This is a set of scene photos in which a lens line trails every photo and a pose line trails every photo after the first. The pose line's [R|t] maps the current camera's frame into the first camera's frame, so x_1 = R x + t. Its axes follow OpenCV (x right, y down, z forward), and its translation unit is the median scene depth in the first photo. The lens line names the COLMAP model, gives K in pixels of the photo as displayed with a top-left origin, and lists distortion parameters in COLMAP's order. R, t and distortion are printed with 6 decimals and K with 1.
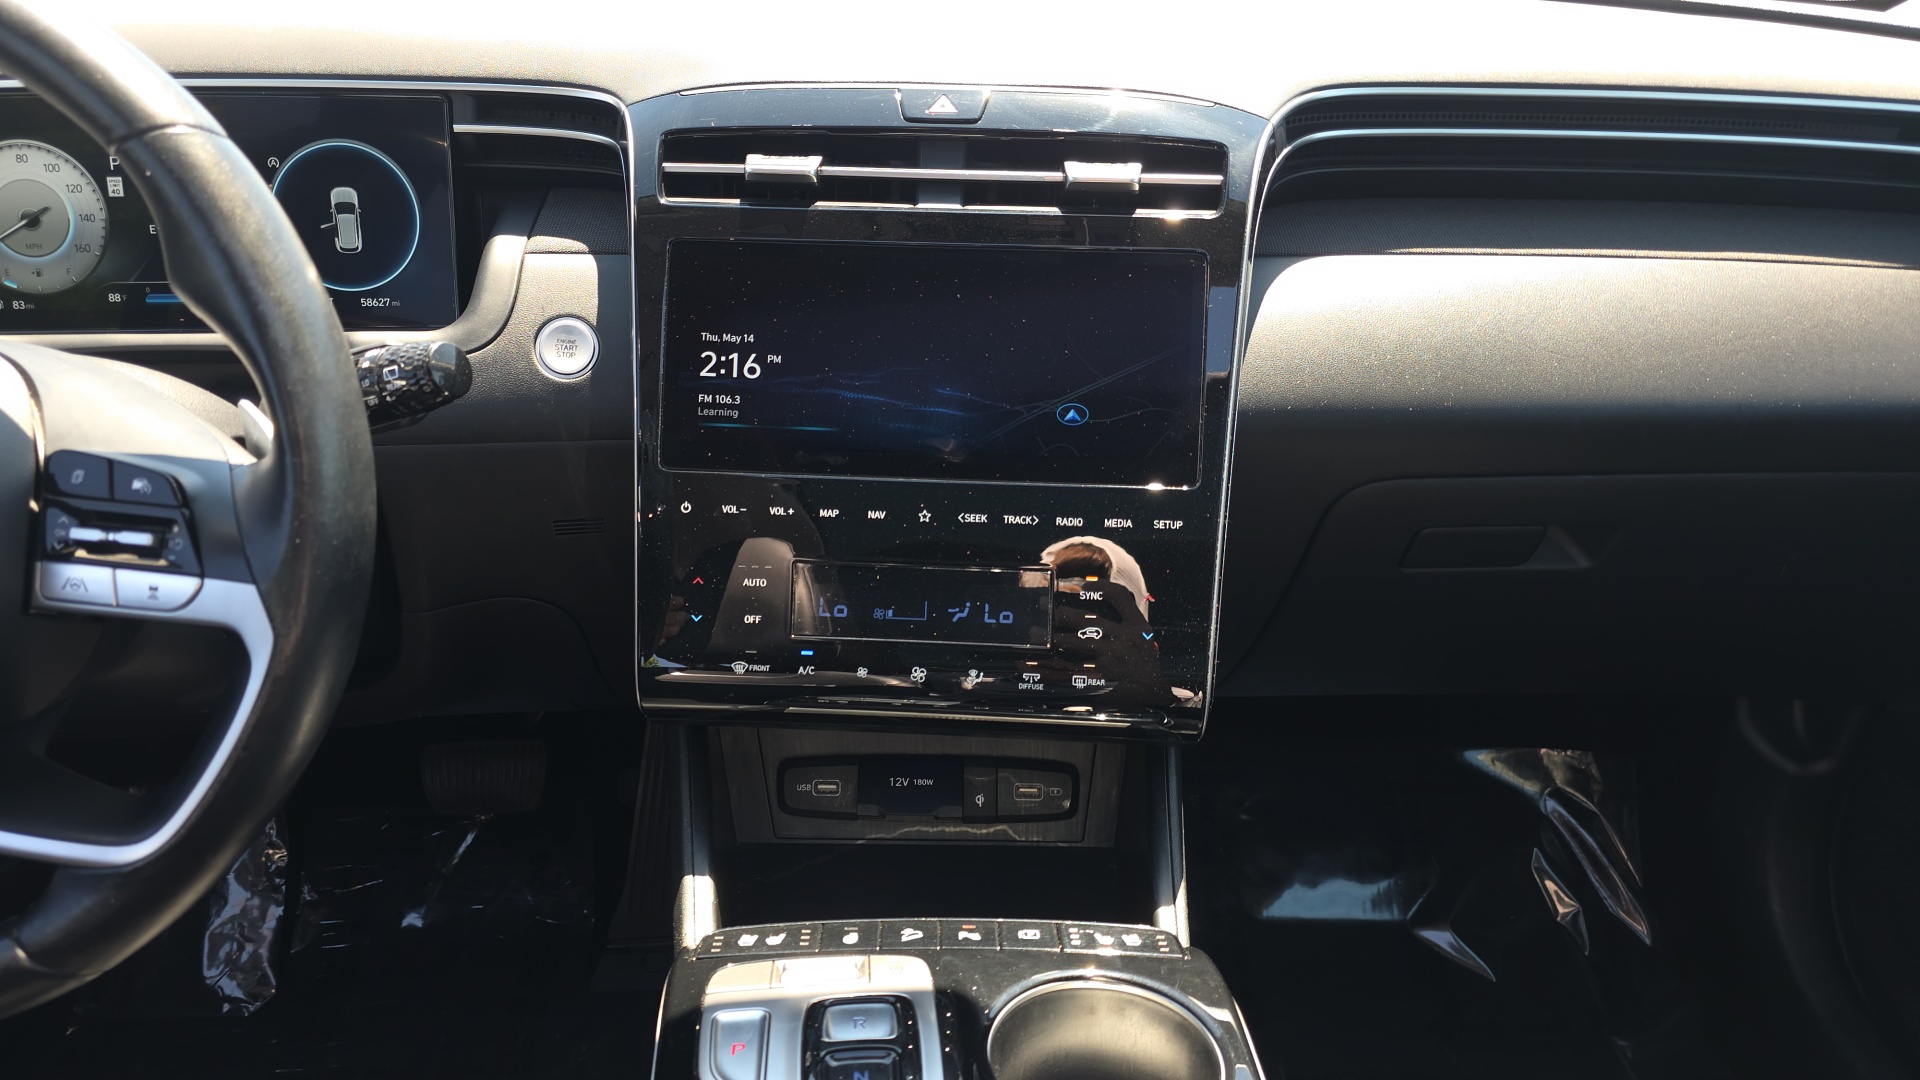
lens RADIAL K [[1283.4, 0, 941.3], [0, 1283.4, 563.2], [0, 0, 1]] dist [0.061966, -0.084095]
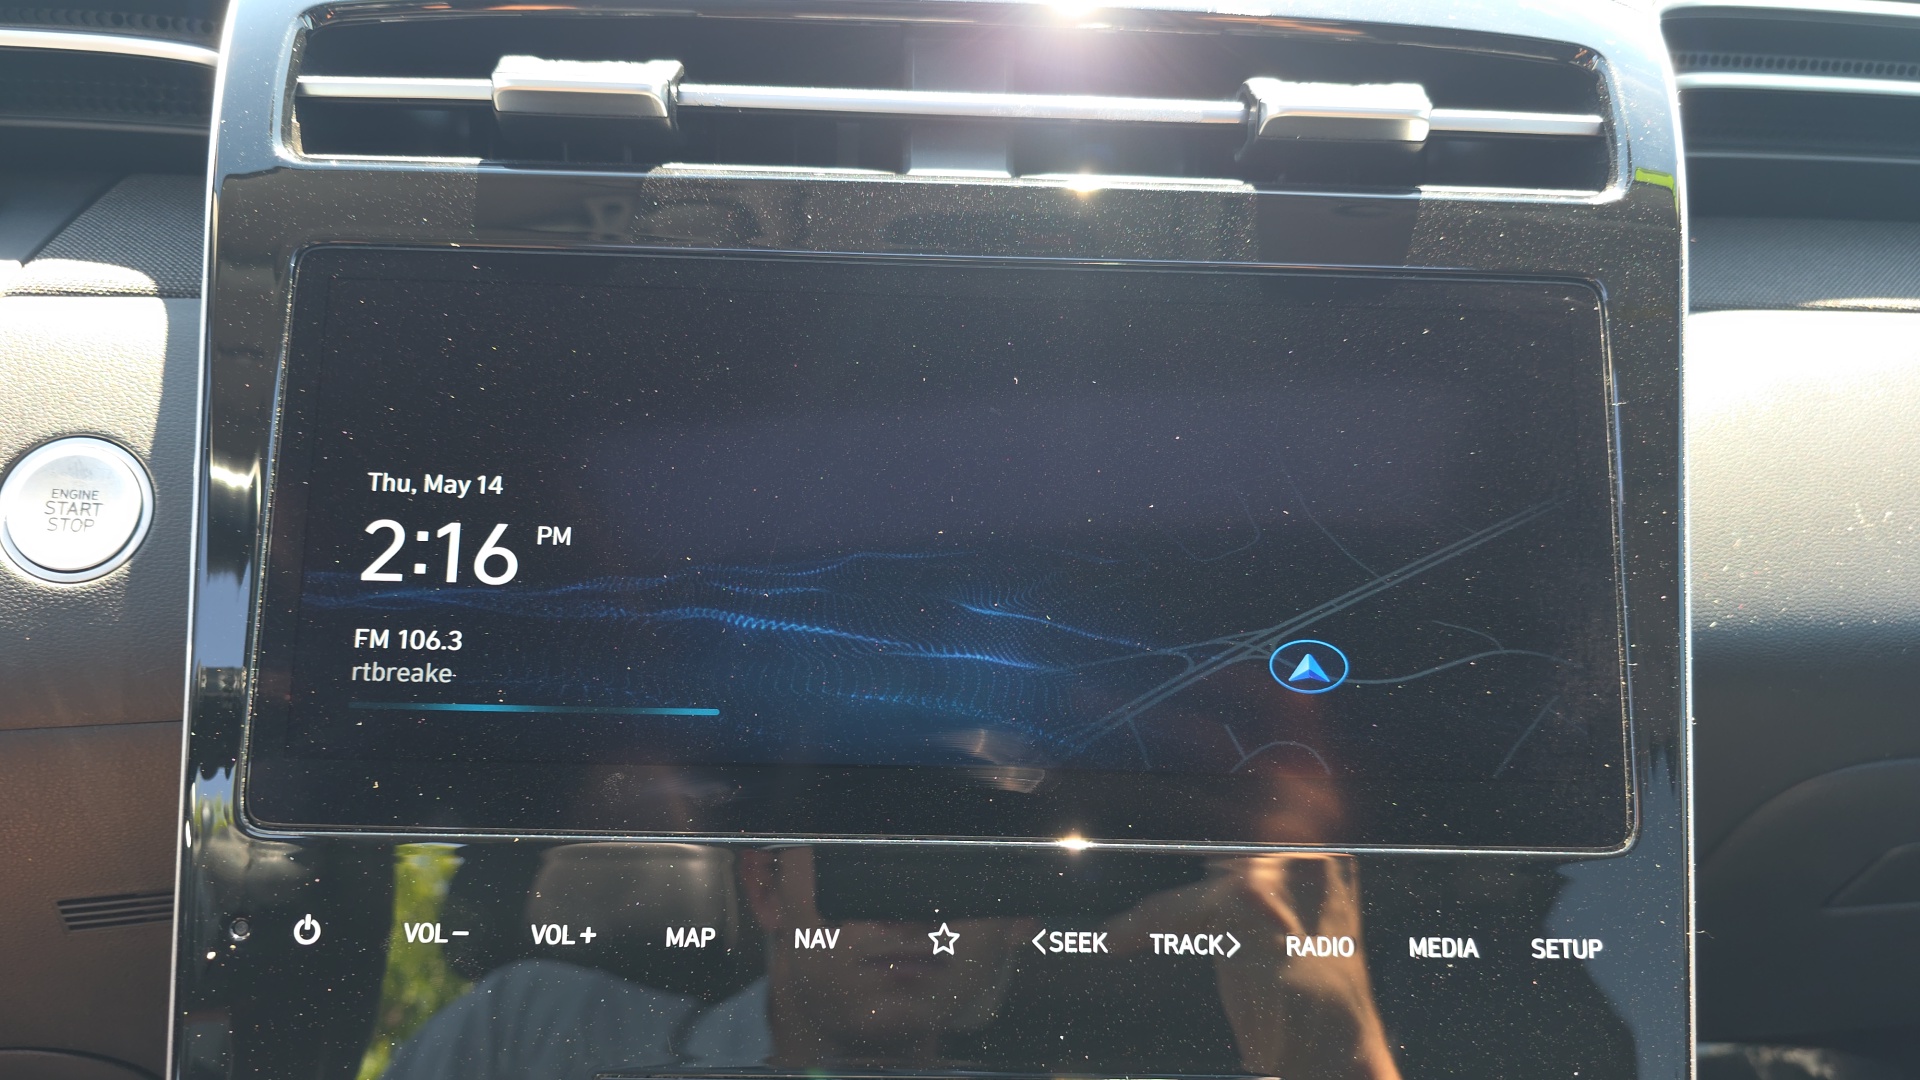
lens RADIAL K [[1424.3, 0, 968.4], [0, 1424.3, 520.3], [0, 0, 1]] dist [0.047499, -0.145470]
pose [[0.997025, -0.009120, 0.076535, -0.036284], [0.019141, 0.991166, -0.131240, -0.102459], [-0.074662, 0.132315, 0.988392, 0.551118]]
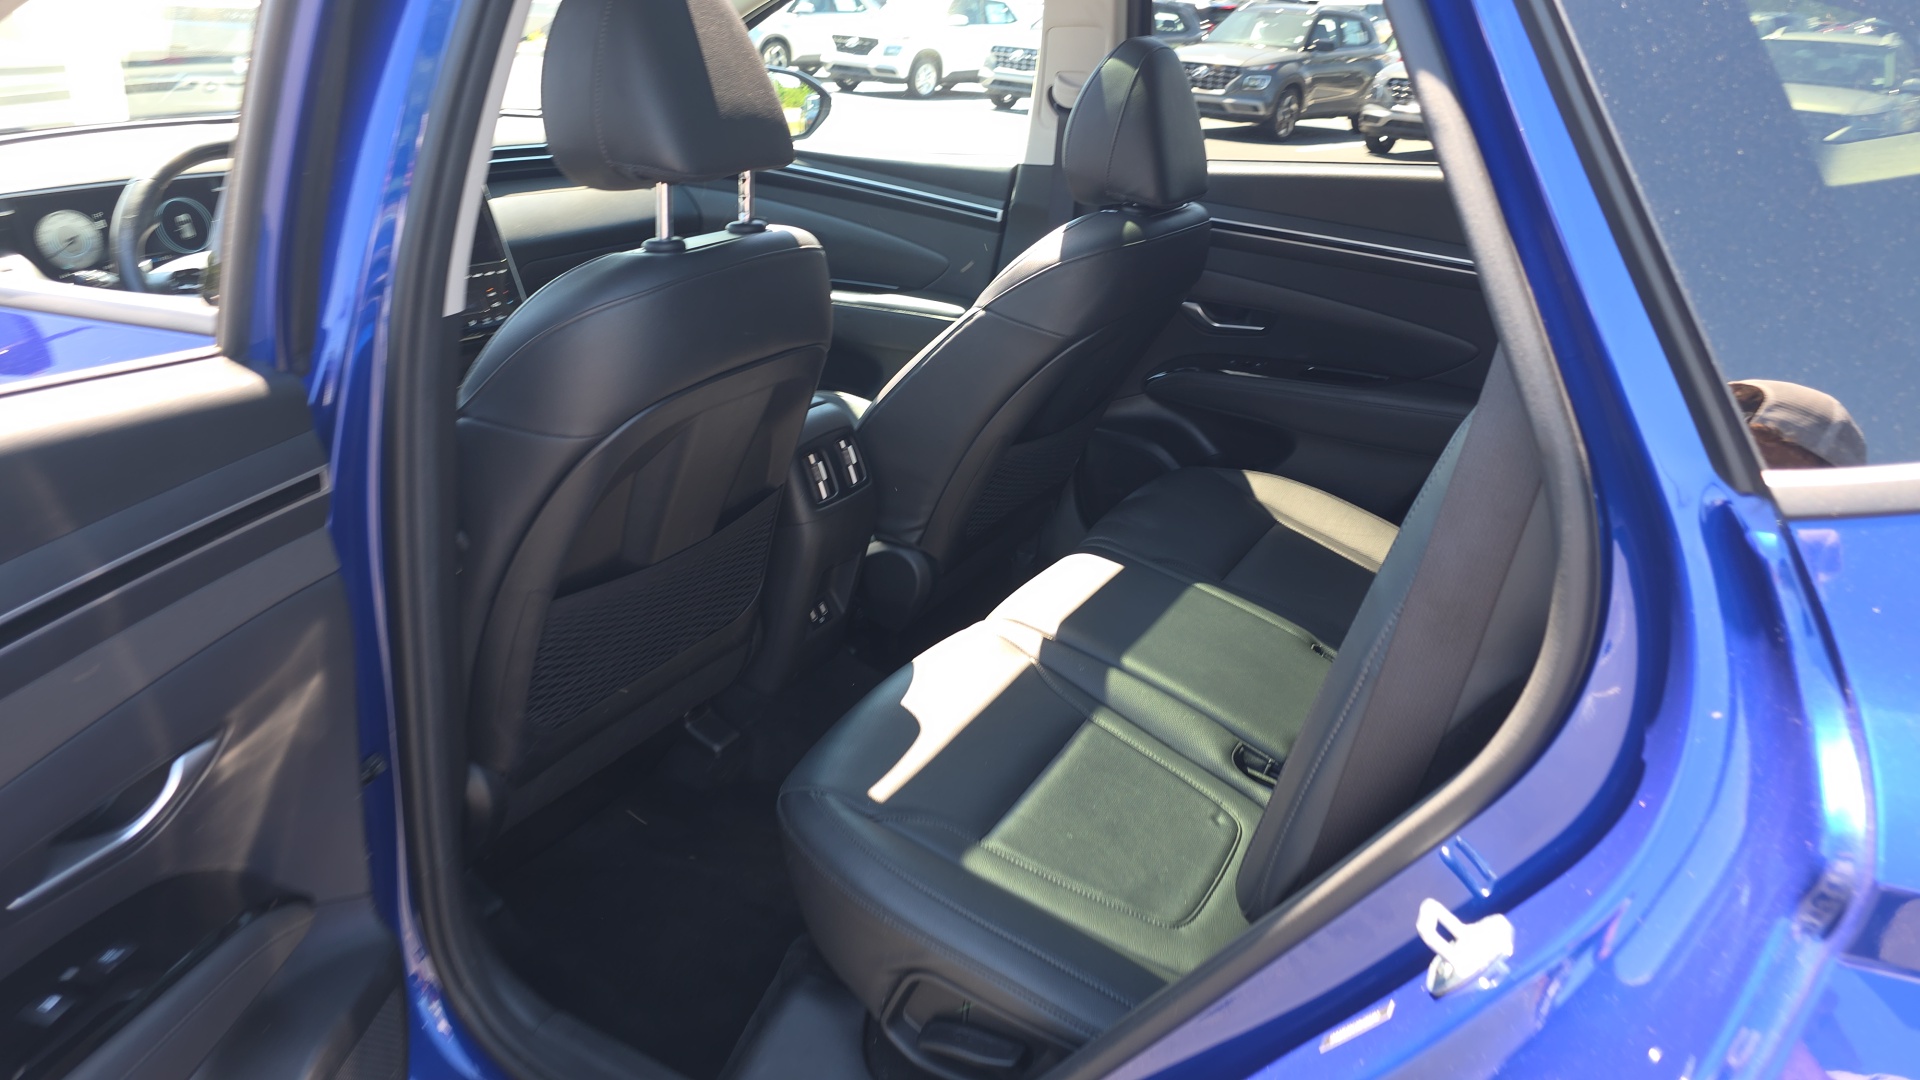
lens RADIAL K [[1283.4, 0, 941.3], [0, 1283.4, 563.2], [0, 0, 1]] dist [0.061966, -0.084095]
pose [[0.556857, -0.324939, 0.764411, -2.068145], [0.349436, 0.926547, 0.139304, 0.619824], [-0.753528, 0.189540, 0.629499, -1.950829]]
